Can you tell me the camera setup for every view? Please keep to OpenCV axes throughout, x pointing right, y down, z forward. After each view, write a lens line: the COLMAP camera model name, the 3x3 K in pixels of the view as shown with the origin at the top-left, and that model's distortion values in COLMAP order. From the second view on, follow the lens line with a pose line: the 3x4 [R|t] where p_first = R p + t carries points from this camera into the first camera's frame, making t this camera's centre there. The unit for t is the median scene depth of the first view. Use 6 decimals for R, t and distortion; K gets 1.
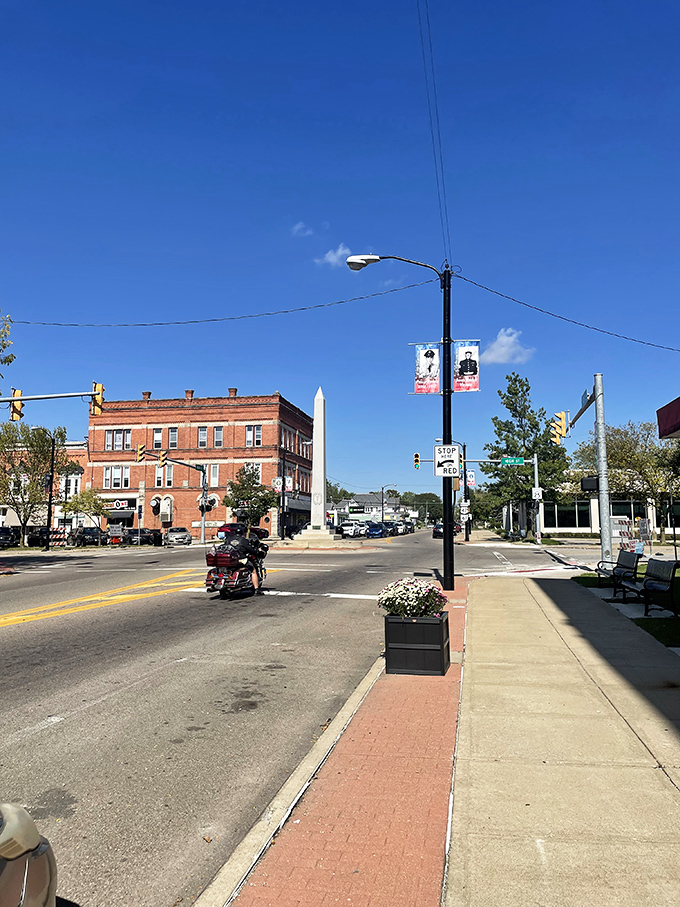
lens RADIAL K [[762.4, 0, 340.0], [0, 762.4, 453.5], [0, 0, 1]] dist [-0.001419, -0.001098]
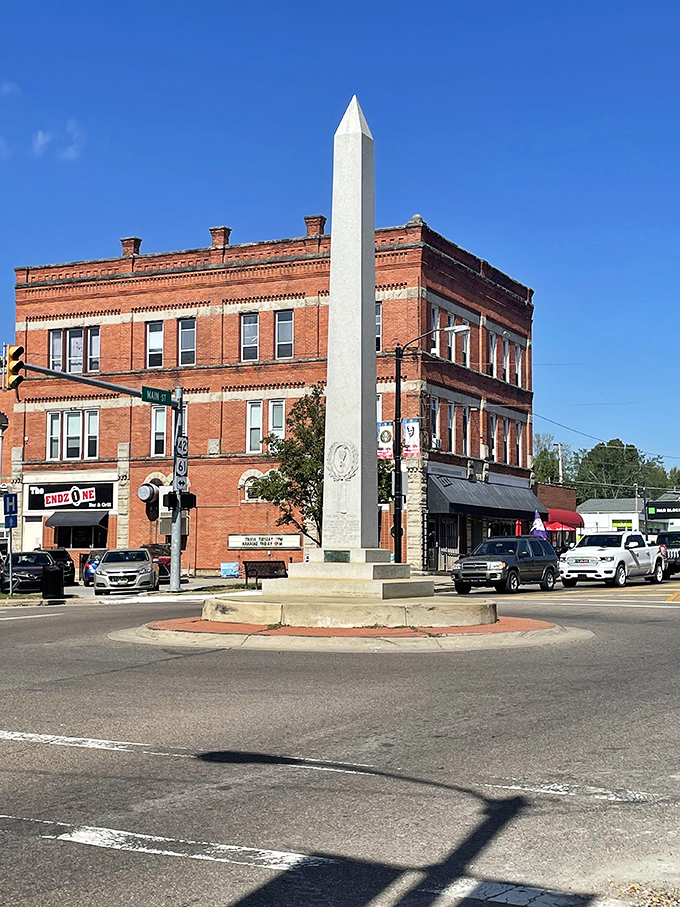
lens RADIAL K [[1301.4, 0, 340.0], [0, 1301.4, 453.5], [0, 0, 1]] dist [0.152285, 0.002499]
pose [[0.957952, -0.013377, -0.286618, 0.075108], [0.020754, 0.999527, 0.022714, 0.027873], [0.286178, -0.027708, 0.957776, 0.315173]]
